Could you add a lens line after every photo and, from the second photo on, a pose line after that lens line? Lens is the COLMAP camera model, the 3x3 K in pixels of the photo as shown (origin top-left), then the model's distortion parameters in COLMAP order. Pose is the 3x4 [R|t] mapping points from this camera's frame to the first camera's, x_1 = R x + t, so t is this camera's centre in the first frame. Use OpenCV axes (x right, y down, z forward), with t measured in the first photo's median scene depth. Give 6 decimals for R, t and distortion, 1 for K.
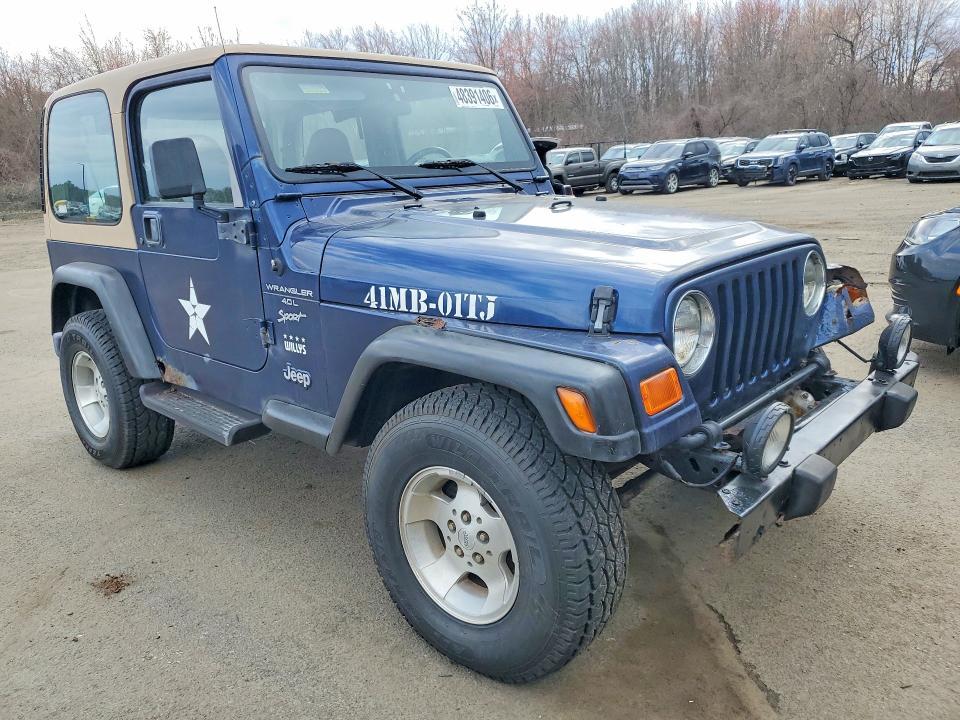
lens RADIAL K [[756.2, 0, 478.8], [0, 756.2, 359.3], [0, 0, 1]] dist [0.031784, -0.005154]
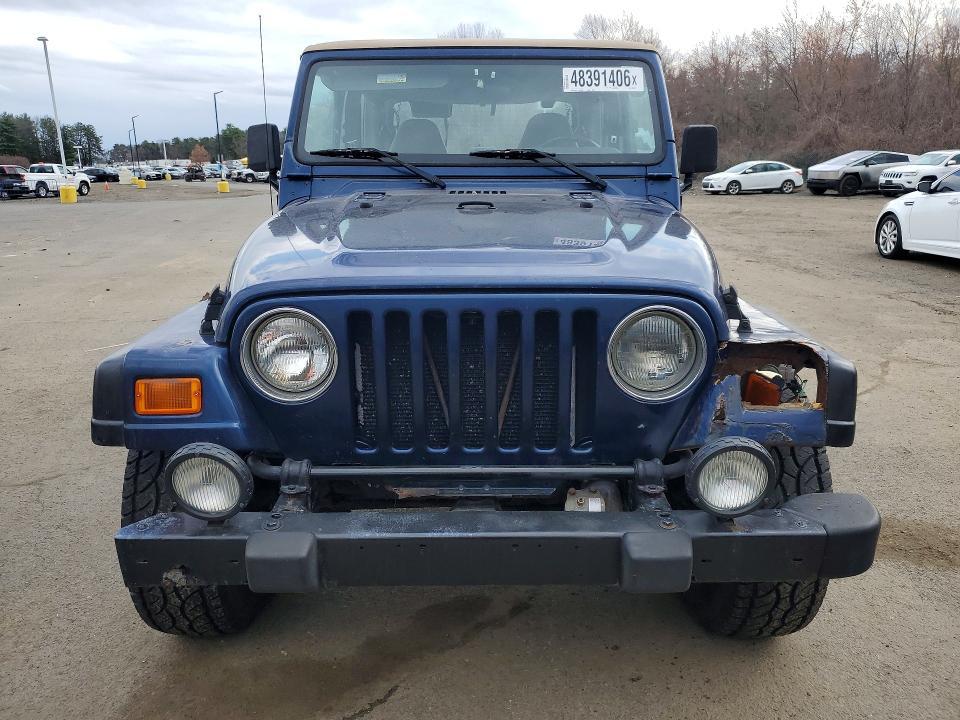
lens RADIAL K [[756.2, 0, 479.4], [0, 756.2, 359.7], [0, 0, 1]] dist [0.031784, -0.005154]
pose [[0.663219, 0.237483, -0.709748, 0.726991], [-0.214706, 0.968833, 0.123544, -0.129739], [0.716967, 0.070451, 0.693538, 0.370493]]
